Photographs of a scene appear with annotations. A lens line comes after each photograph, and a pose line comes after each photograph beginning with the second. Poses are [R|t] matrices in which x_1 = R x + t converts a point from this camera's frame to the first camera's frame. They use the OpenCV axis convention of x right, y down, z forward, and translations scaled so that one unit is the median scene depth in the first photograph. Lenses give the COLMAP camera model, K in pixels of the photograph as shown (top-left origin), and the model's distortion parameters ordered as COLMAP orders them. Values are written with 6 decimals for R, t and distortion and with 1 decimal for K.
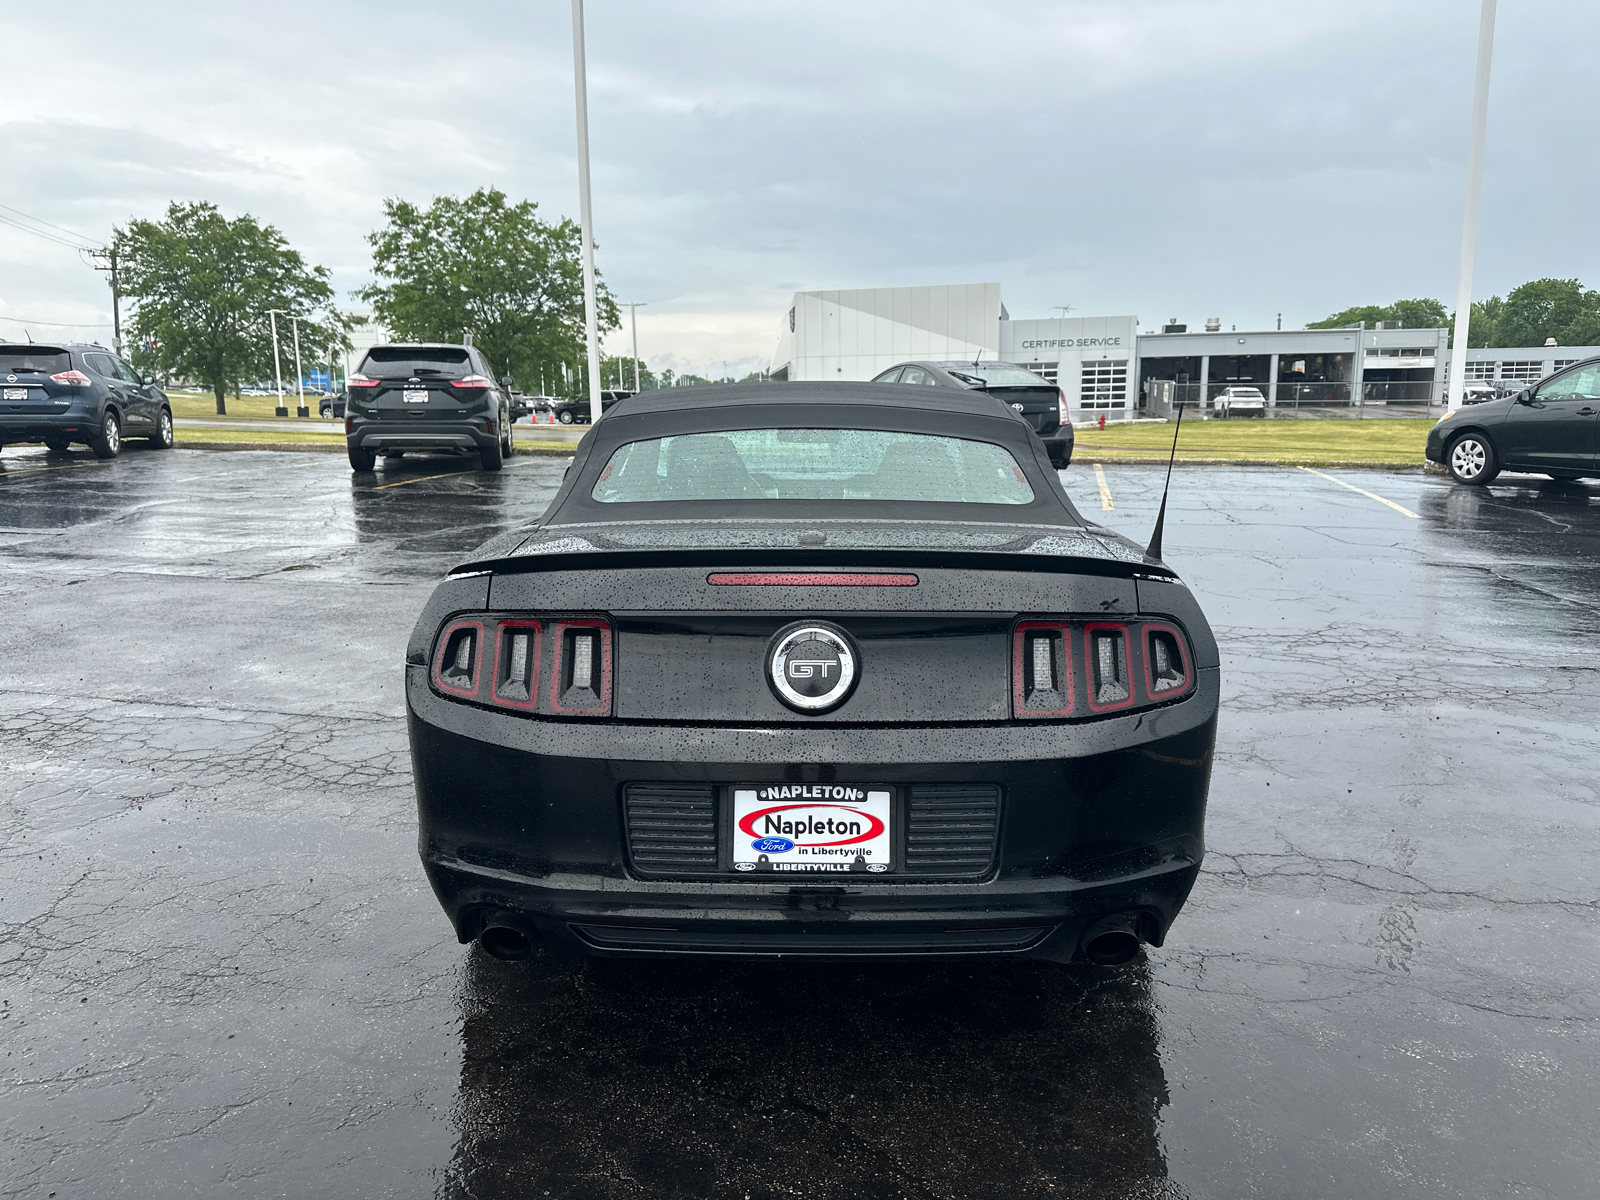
lens RADIAL K [[1133.2, 0, 796.7], [0, 1133.2, 597.7], [0, 0, 1]] dist [0.025318, -0.033804]
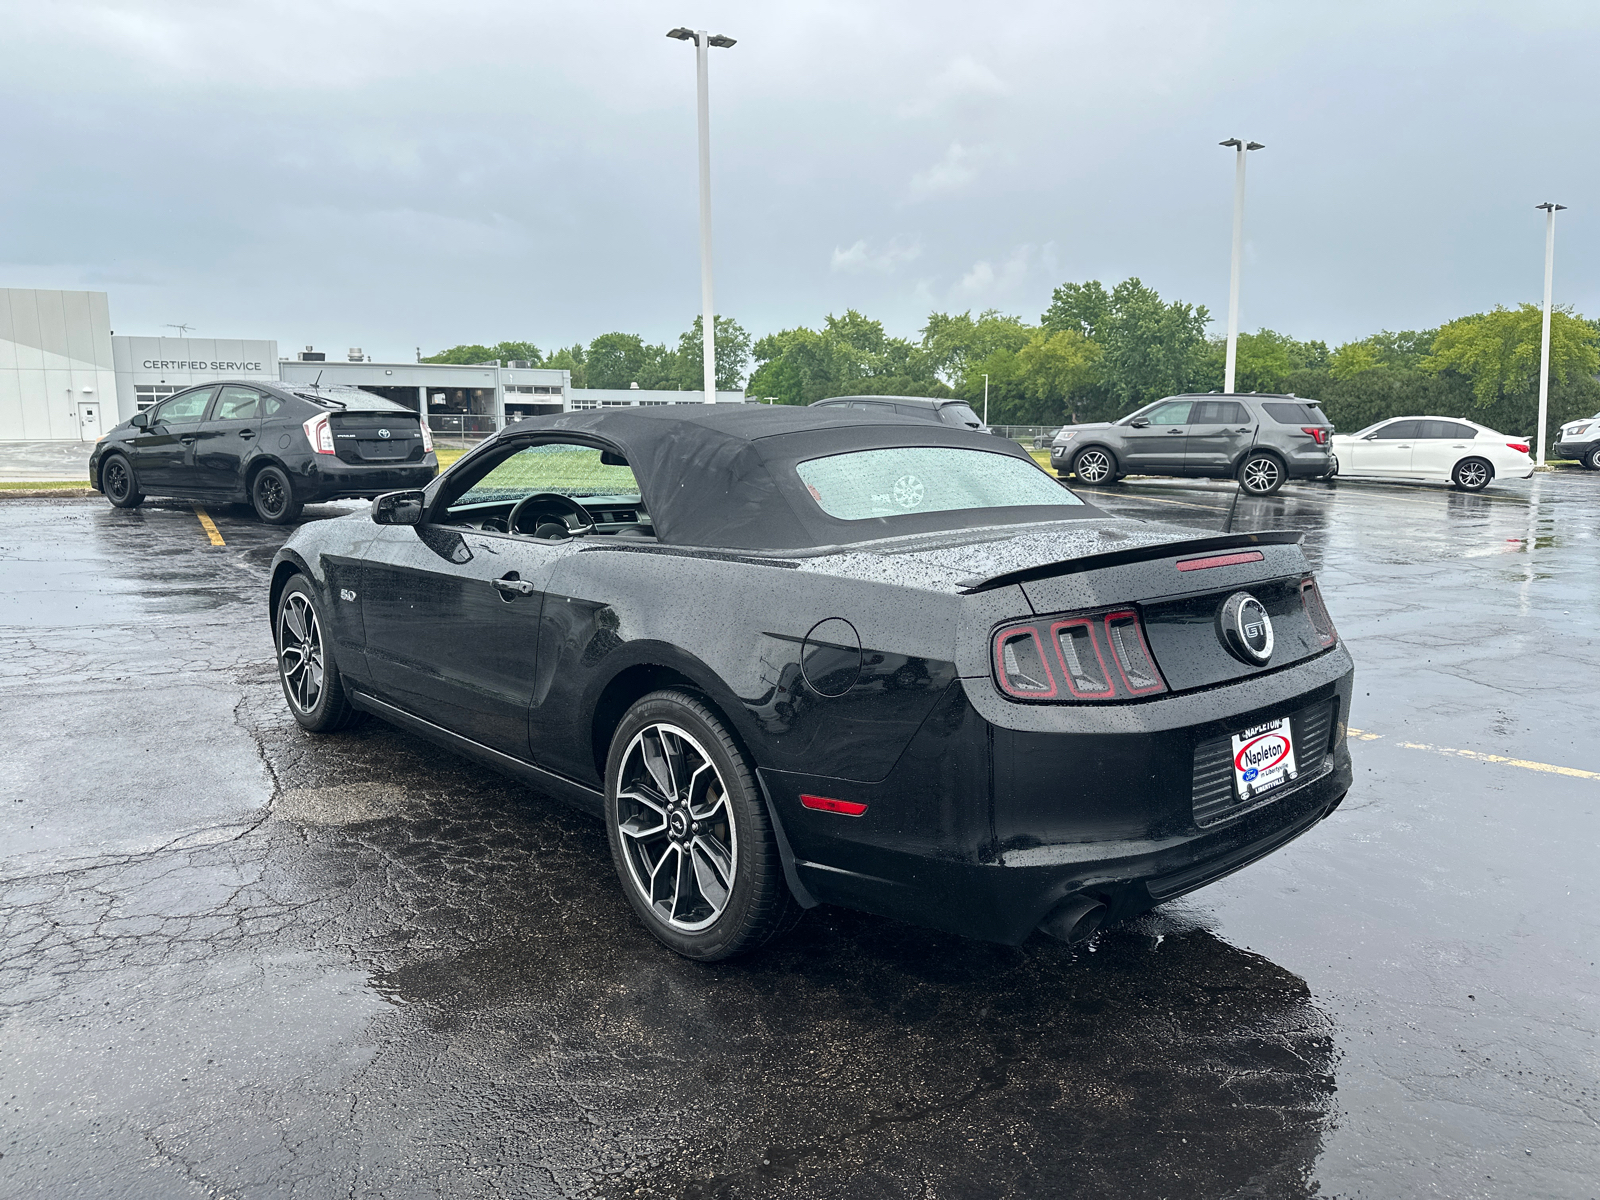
lens RADIAL K [[1133.2, 0, 801.2], [0, 1133.2, 613.3], [0, 0, 1]] dist [0.025318, -0.033804]
pose [[0.728641, -0.097403, 0.677934, -0.064334], [0.106363, 0.993919, 0.028484, -0.002379], [-0.676586, 0.051352, 0.734570, 0.022029]]
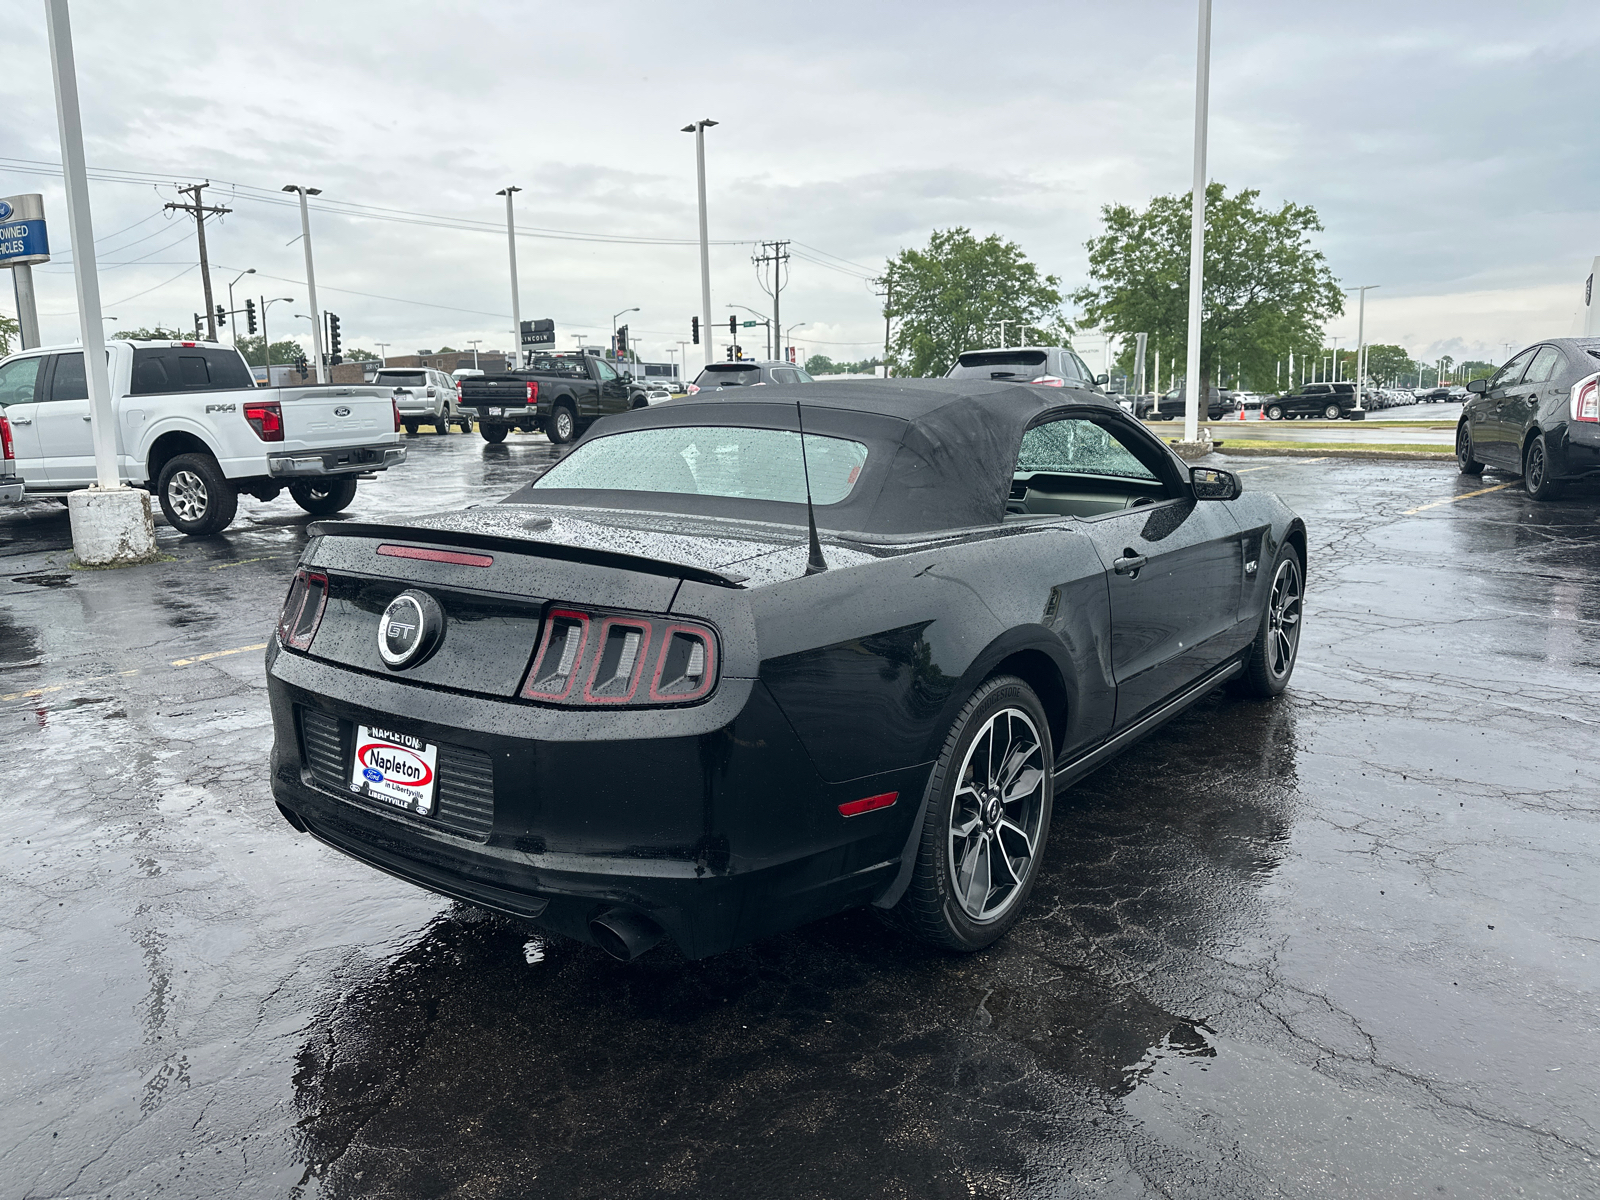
lens RADIAL K [[1133.2, 0, 823.6], [0, 1133.2, 593.4], [0, 0, 1]] dist [0.025318, -0.033804]
pose [[0.810184, 0.078228, -0.580932, 0.055723], [-0.079277, 0.996572, 0.023635, -0.002041], [0.580790, 0.026906, 0.813609, 0.015920]]
